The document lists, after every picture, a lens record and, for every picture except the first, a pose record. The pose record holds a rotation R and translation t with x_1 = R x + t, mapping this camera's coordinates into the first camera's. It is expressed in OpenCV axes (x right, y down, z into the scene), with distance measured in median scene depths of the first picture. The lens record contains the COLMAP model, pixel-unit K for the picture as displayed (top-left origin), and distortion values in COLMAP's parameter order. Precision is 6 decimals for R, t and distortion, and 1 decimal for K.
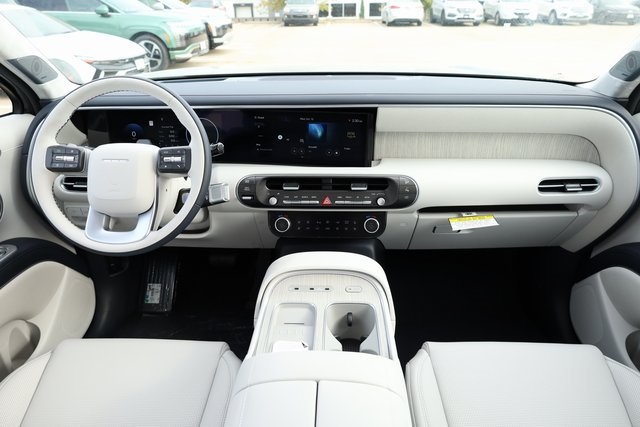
lens RADIAL K [[449.2, 0, 325.5], [0, 449.2, 216.7], [0, 0, 1]] dist [0.005759, -0.002794]
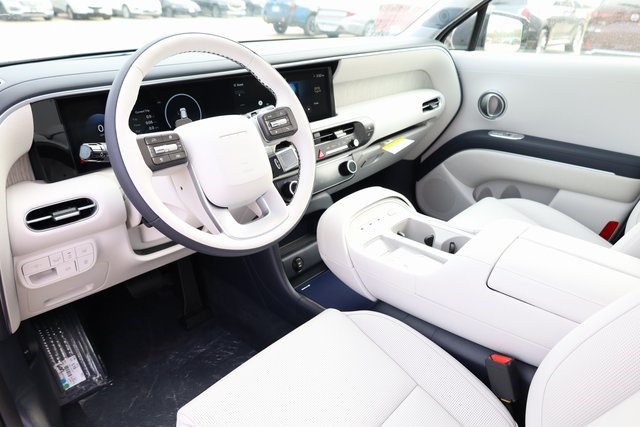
lens RADIAL K [[449.2, 0, 325.0], [0, 449.2, 212.0], [0, 0, 1]] dist [0.005759, -0.002794]
pose [[0.636371, -0.314081, 0.704546, -0.543501], [0.317251, 0.939097, 0.132090, -0.030436], [-0.703124, 0.139460, 0.697257, 0.195961]]
